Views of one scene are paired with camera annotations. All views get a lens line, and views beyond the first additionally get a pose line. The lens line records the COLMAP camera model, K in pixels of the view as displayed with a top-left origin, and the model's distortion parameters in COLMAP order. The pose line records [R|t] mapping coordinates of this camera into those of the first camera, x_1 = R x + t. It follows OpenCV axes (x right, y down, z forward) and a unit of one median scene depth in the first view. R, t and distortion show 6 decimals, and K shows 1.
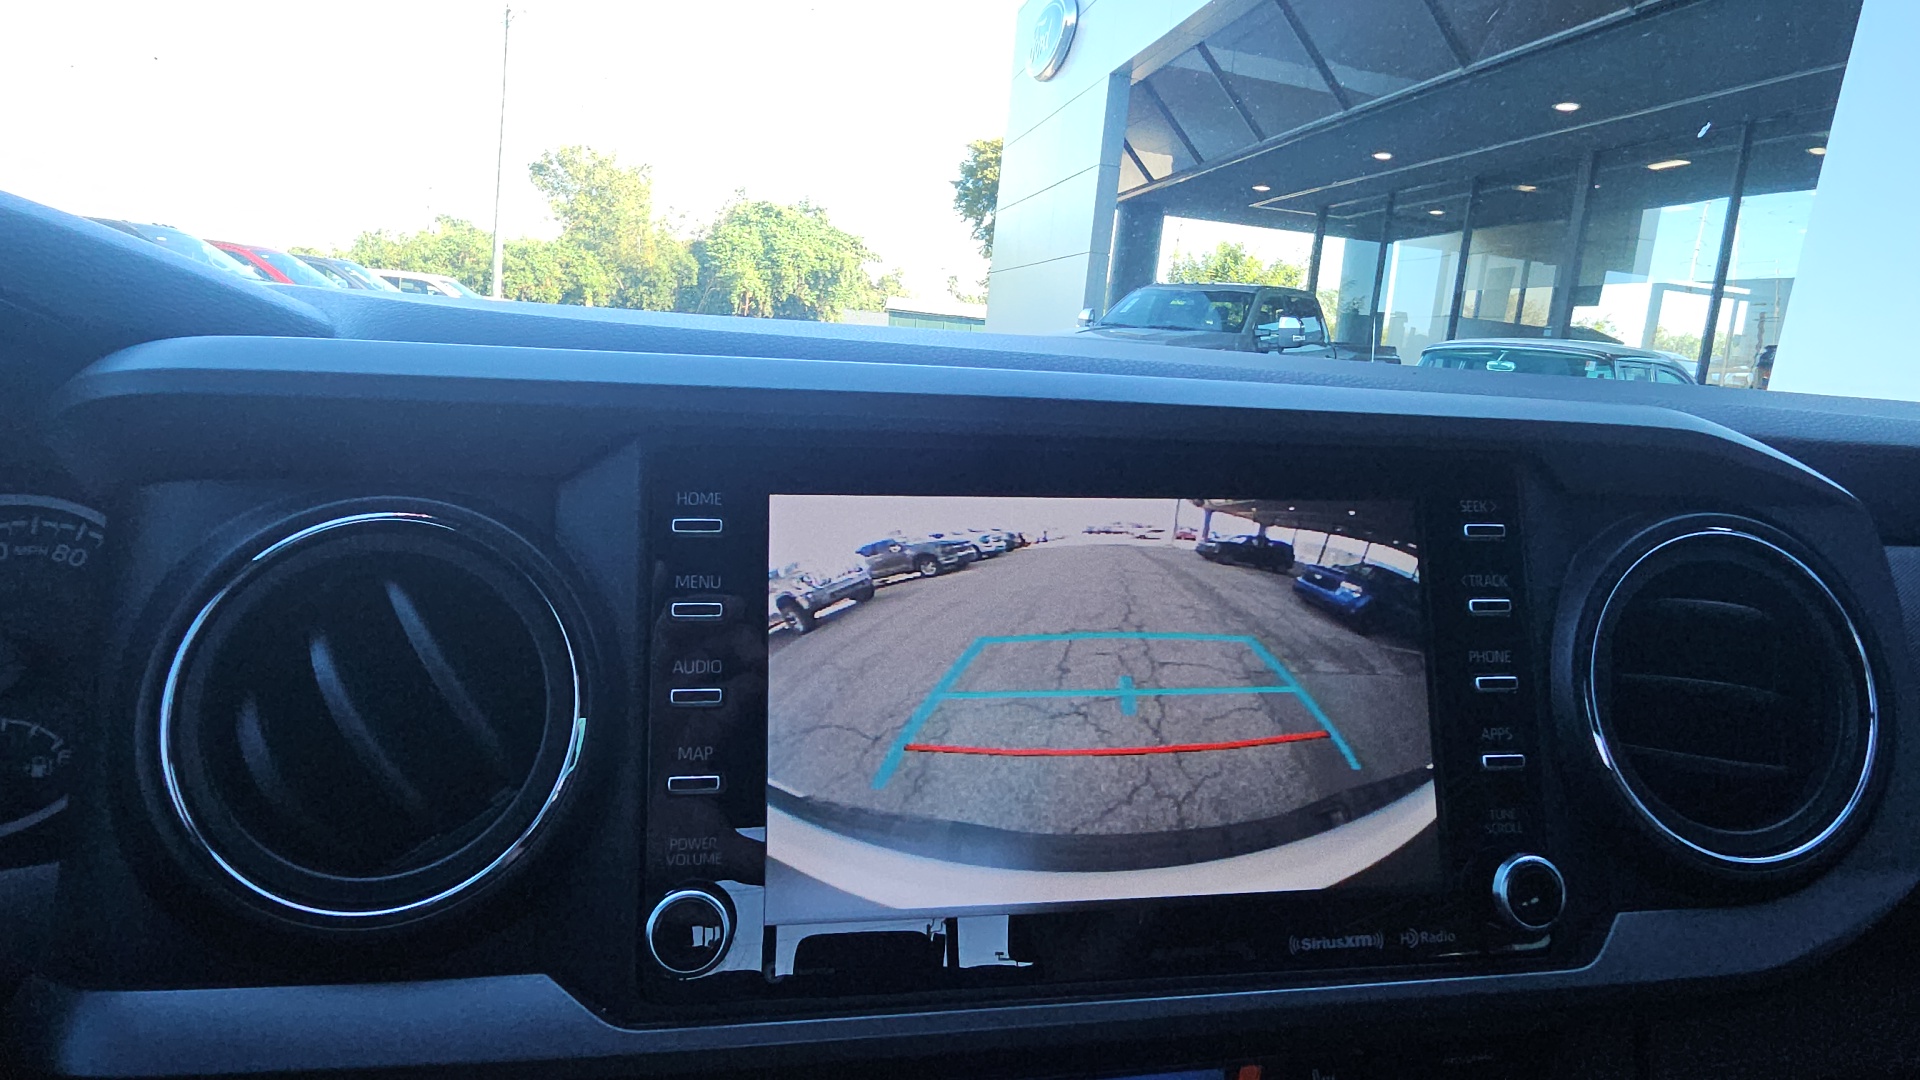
lens RADIAL K [[1142.8, 0, 972.1], [0, 1142.8, 536.1], [0, 0, 1]] dist [-0.006878, 0.000396]
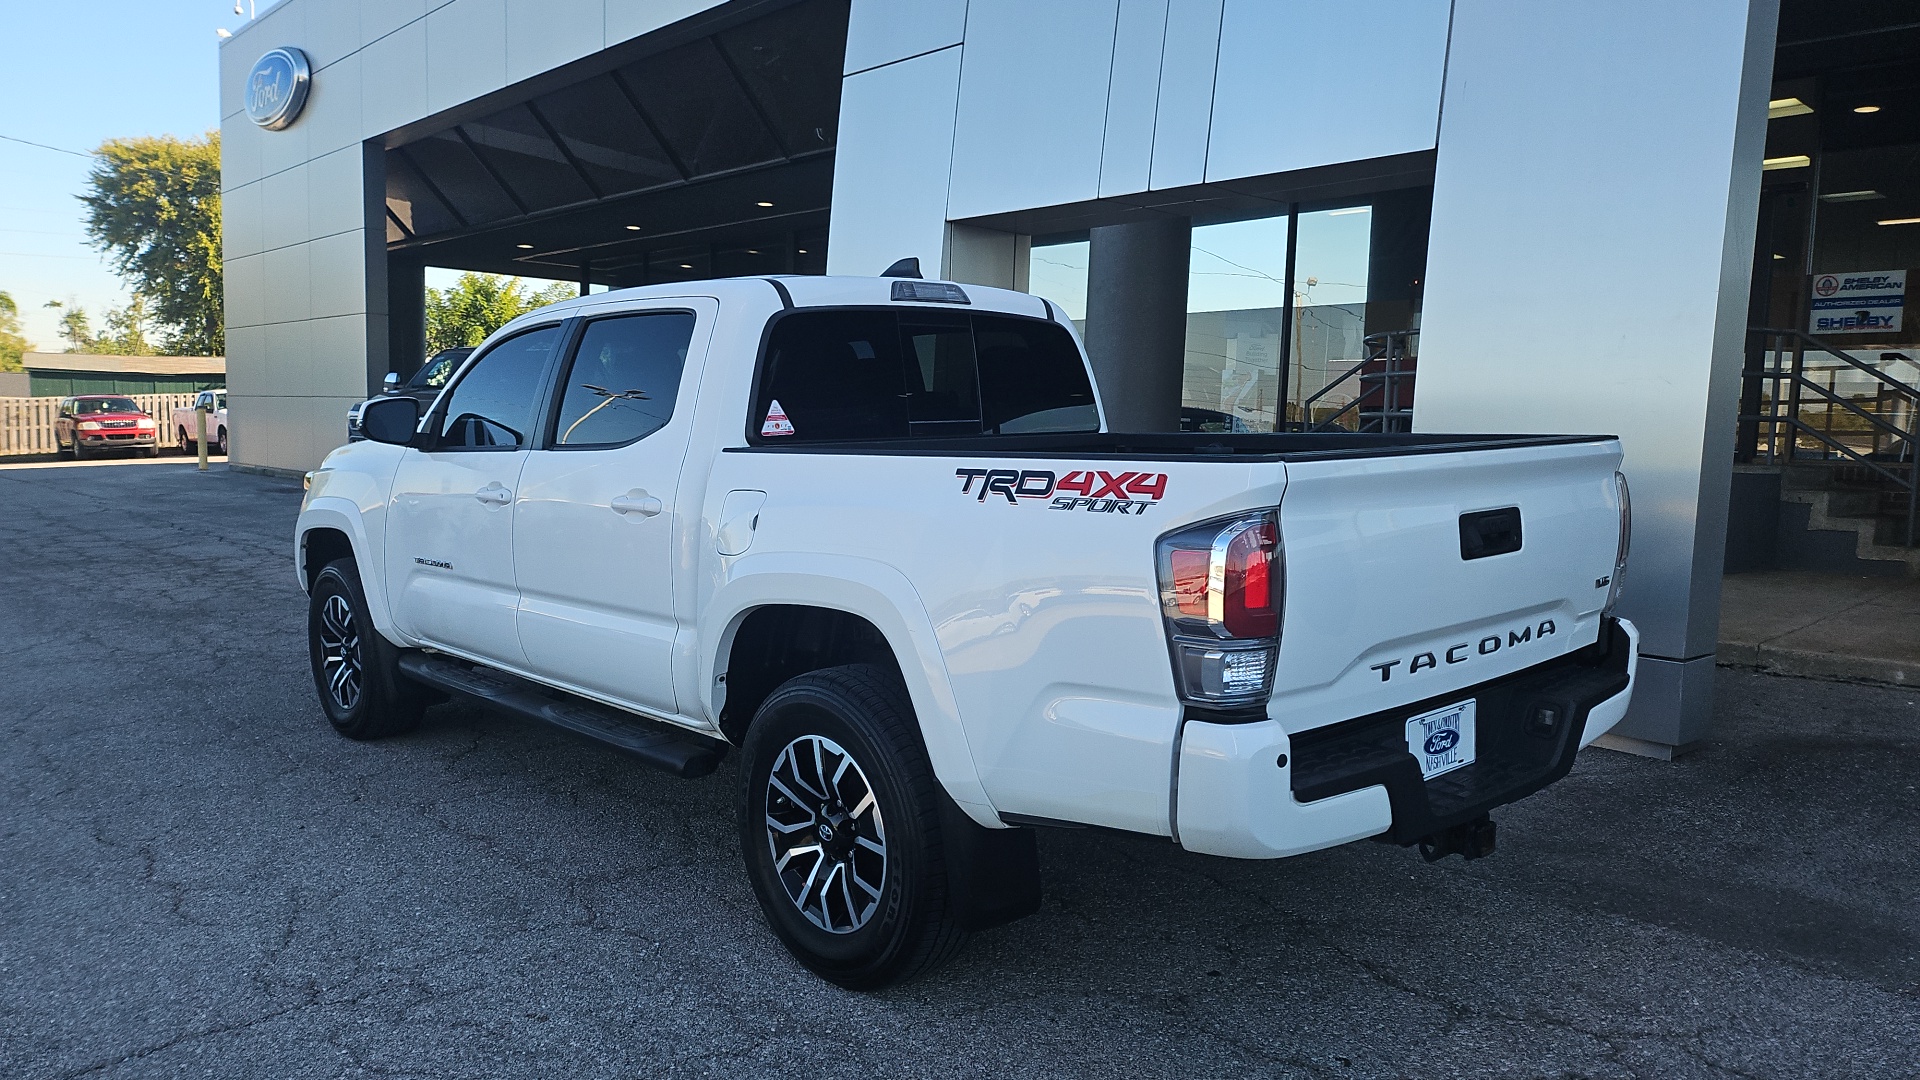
lens RADIAL K [[1361.9, 0, 936.8], [0, 1361.9, 560.1], [0, 0, 1]] dist [0.082923, -0.100288]
pose [[0.854595, -0.124384, 0.504179, -0.124049], [0.142047, 0.989854, 0.003430, 0.044535], [-0.499491, 0.068685, 0.863592, -0.344882]]
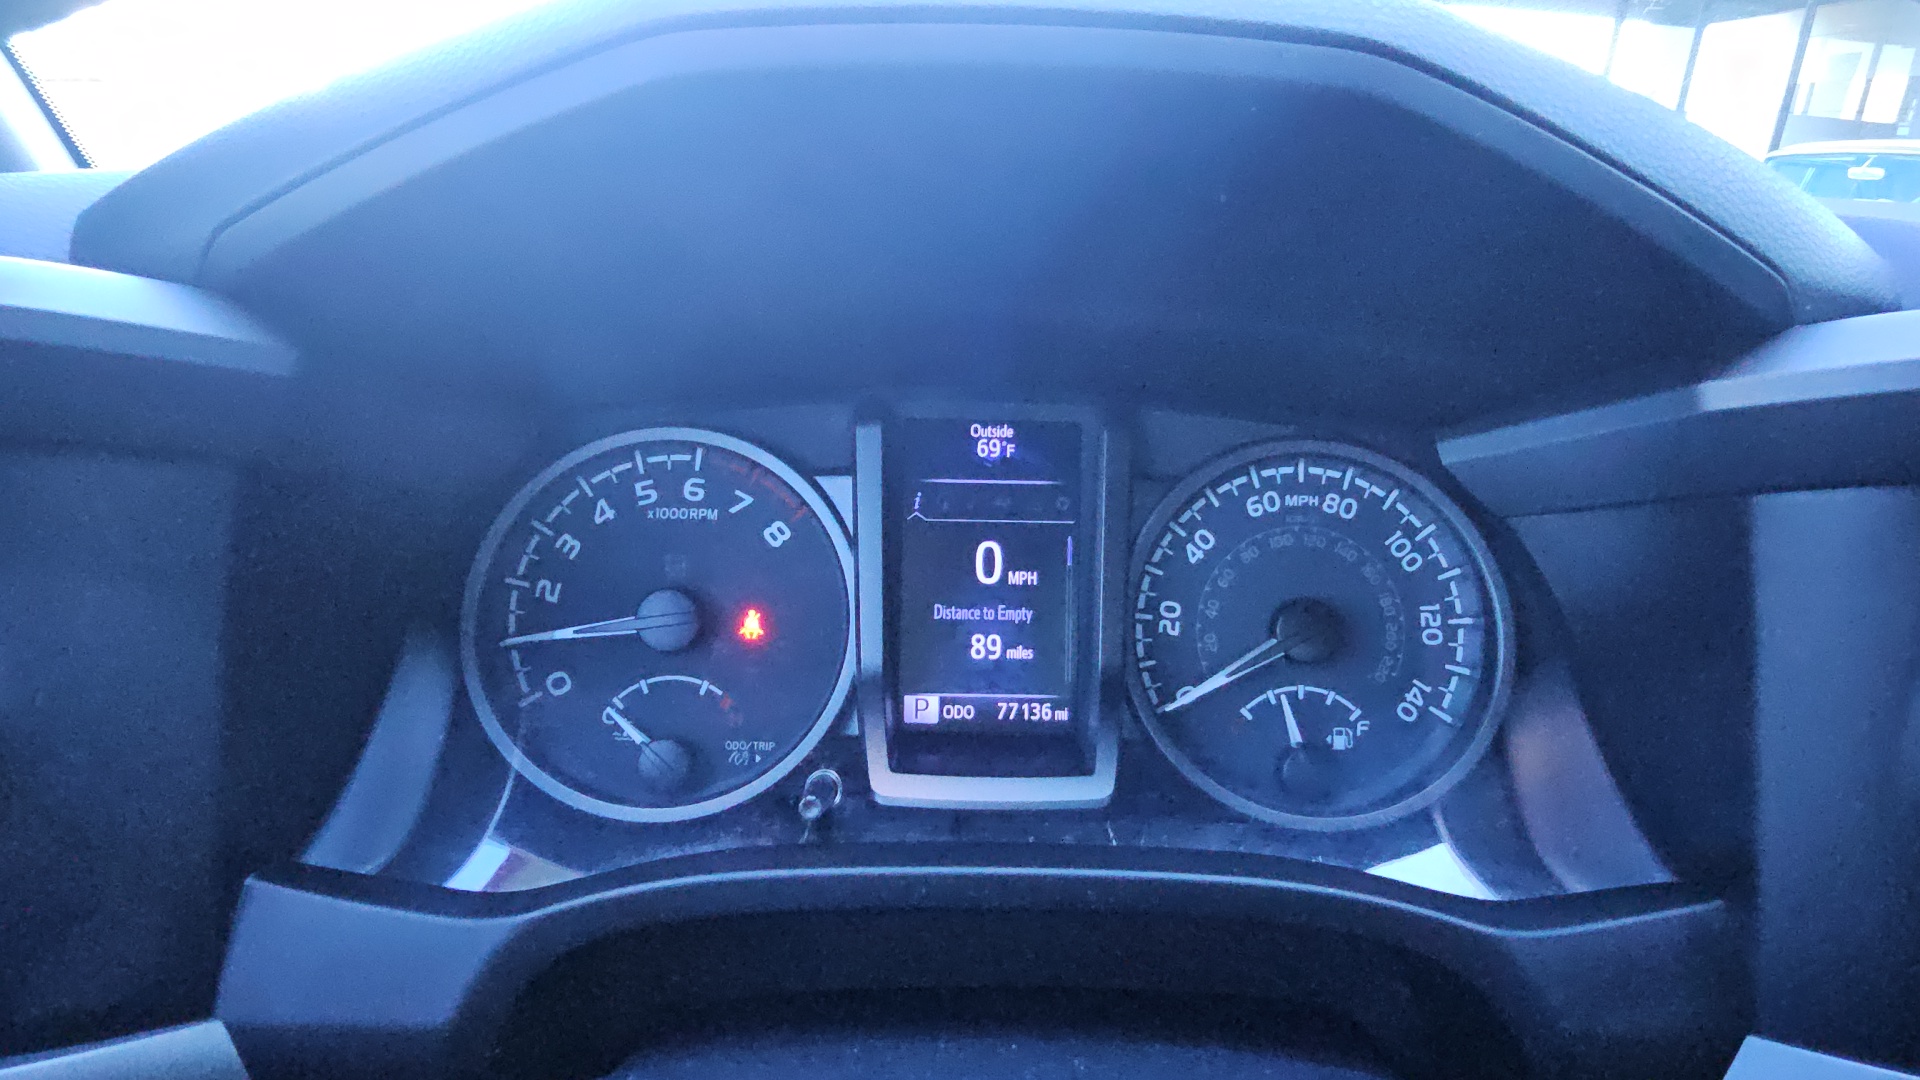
lens RADIAL K [[1158.6, 0, 951.6], [0, 1158.6, 525.9], [0, 0, 1]] dist [-0.033488, 0.001540]
pose [[0.981301, 0.027528, -0.190502, -0.025466], [-0.000717, 0.990237, 0.139394, -0.002625], [0.192479, -0.136651, 0.971740, 0.001382]]
